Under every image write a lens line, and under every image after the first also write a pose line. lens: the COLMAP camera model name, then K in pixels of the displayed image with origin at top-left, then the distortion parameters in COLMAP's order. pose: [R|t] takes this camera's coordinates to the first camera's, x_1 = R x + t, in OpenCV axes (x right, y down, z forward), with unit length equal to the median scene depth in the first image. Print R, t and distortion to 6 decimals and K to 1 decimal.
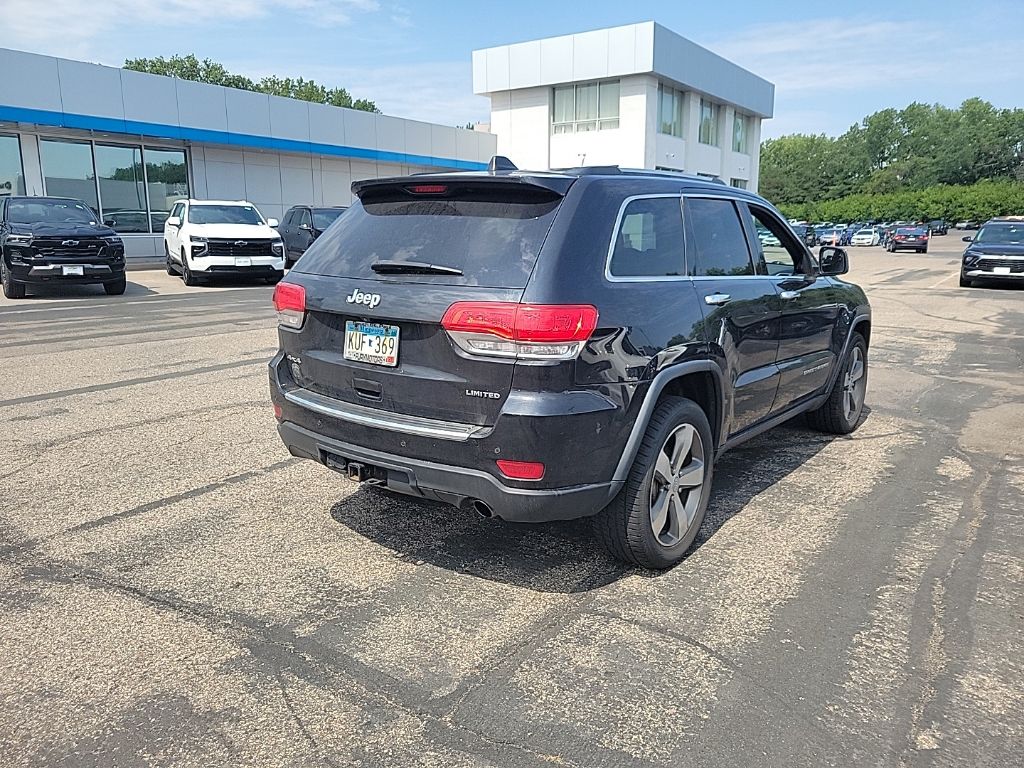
lens RADIAL K [[770.8, 0, 516.8], [0, 770.8, 361.5], [0, 0, 1]] dist [0.055476, -0.039502]
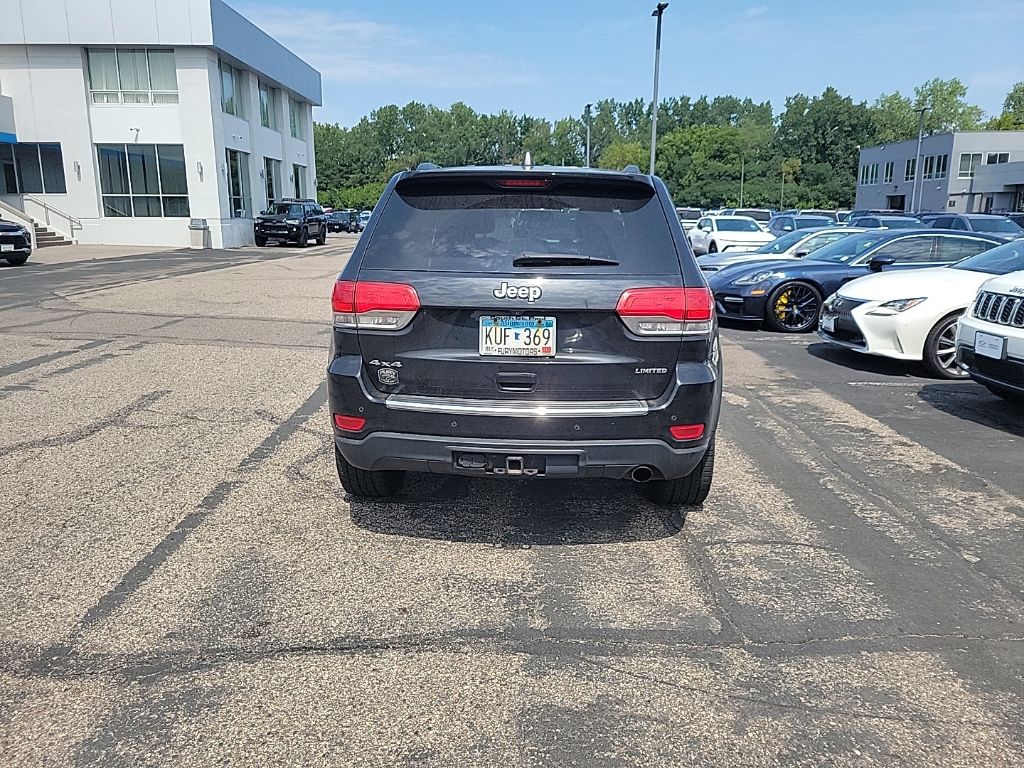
lens RADIAL K [[770.8, 0, 519.5], [0, 770.8, 367.8], [0, 0, 1]] dist [0.055476, -0.039502]
pose [[0.826521, -0.109707, 0.552111, -0.622851], [0.095561, 0.993934, 0.054442, -0.031102], [-0.554735, 0.007763, 0.831991, 0.134654]]
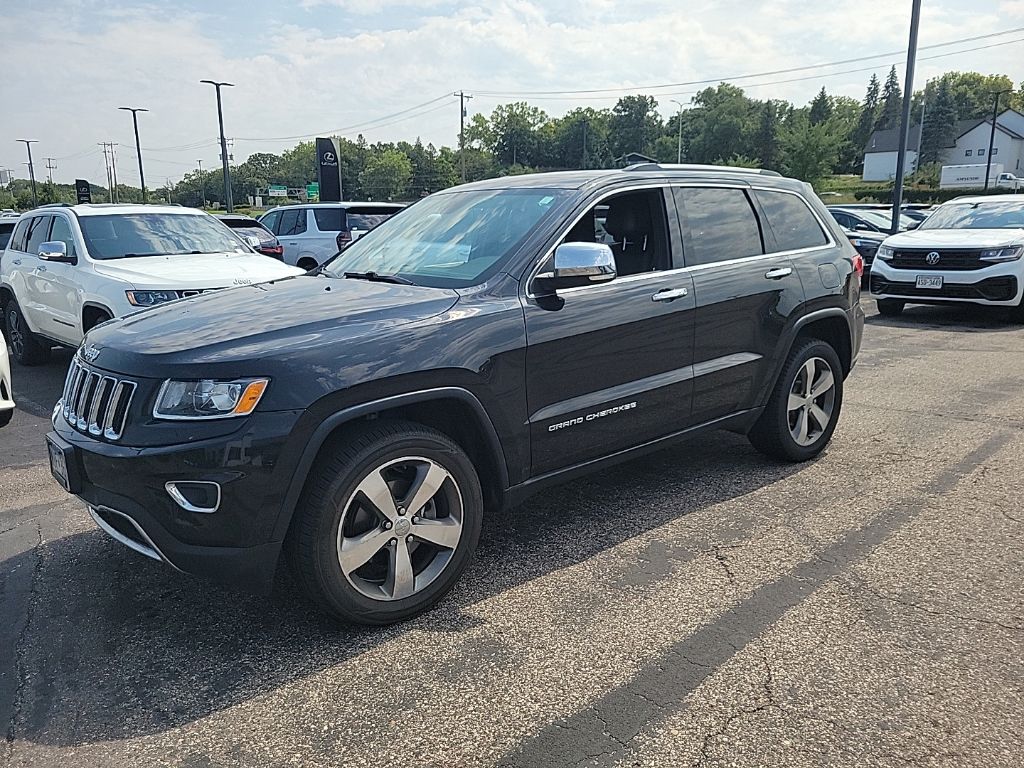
lens RADIAL K [[770.8, 0, 514.8], [0, 770.8, 379.0], [0, 0, 1]] dist [0.055476, -0.039502]
pose [[-0.976942, -0.035784, 0.210484, 0.000588], [0.044358, 0.930325, 0.364044, -0.425853], [-0.208846, 0.364986, -0.907286, 2.441129]]
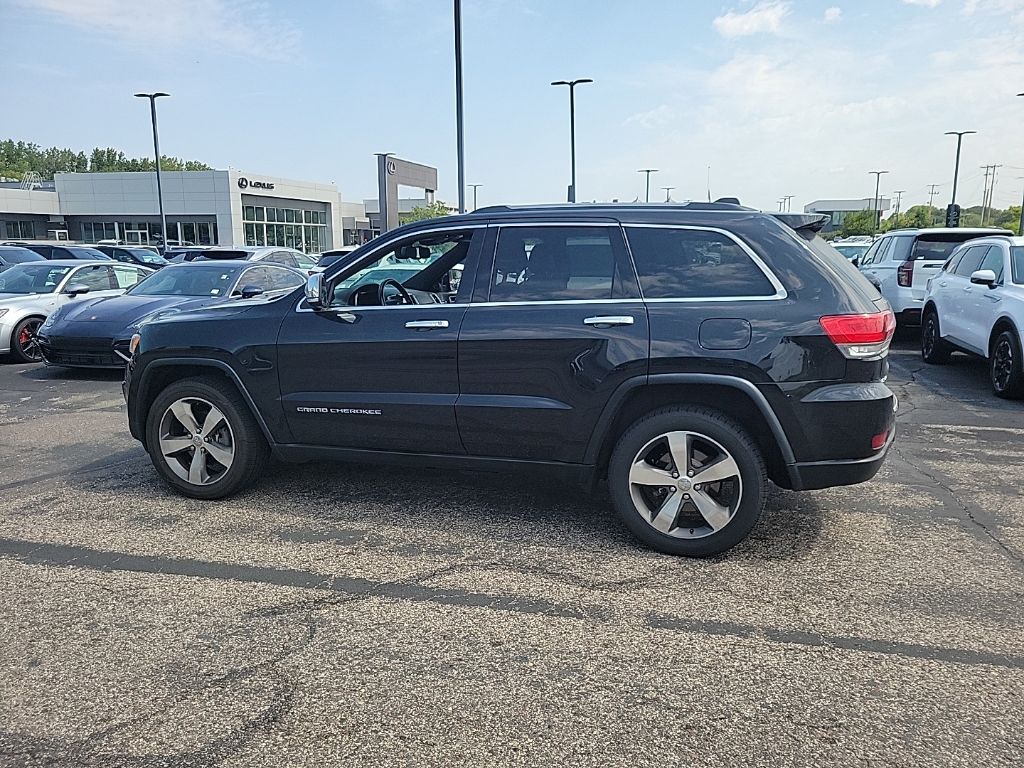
lens RADIAL K [[770.8, 0, 514.1], [0, 770.8, 375.2], [0, 0, 1]] dist [0.055476, -0.039502]
pose [[-0.326306, -0.158621, 0.931861, -1.060643], [0.159874, 0.962357, 0.219794, -0.310205], [-0.931646, 0.220700, -0.288663, 1.680383]]
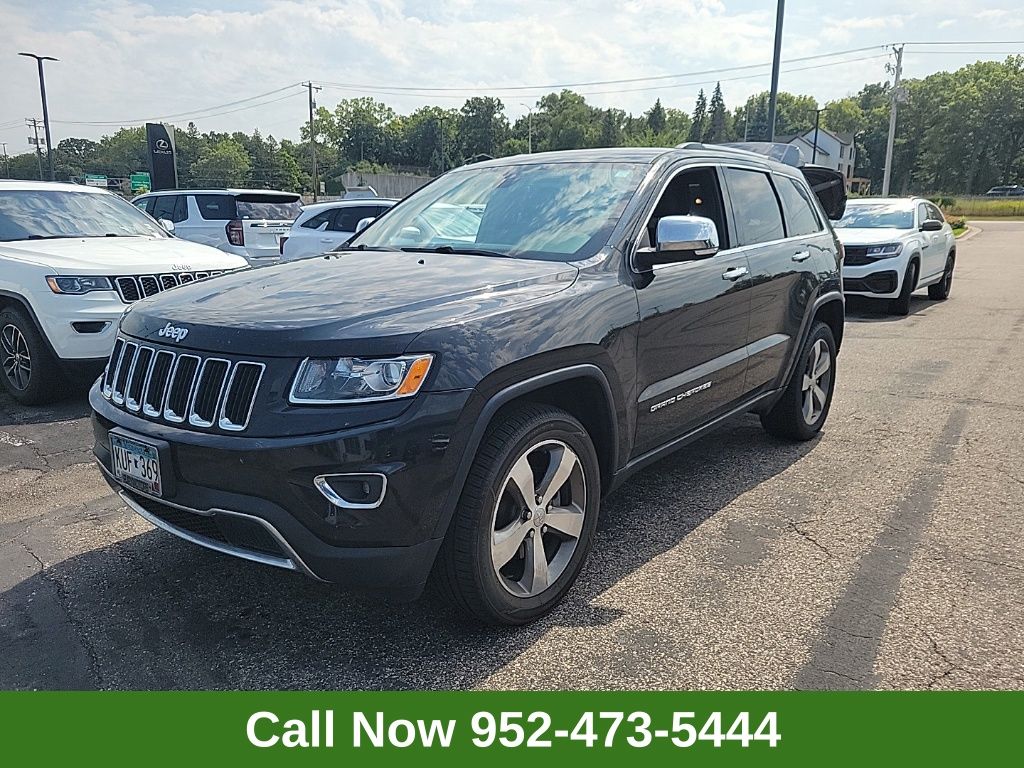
lens RADIAL K [[770.8, 0, 519.2], [0, 770.8, 381.6], [0, 0, 1]] dist [0.055476, -0.039502]
pose [[-0.999804, -0.014071, 0.013898, 0.277484], [-0.007918, 0.928725, 0.370686, -0.393273], [-0.018123, 0.370503, -0.928654, 2.435906]]
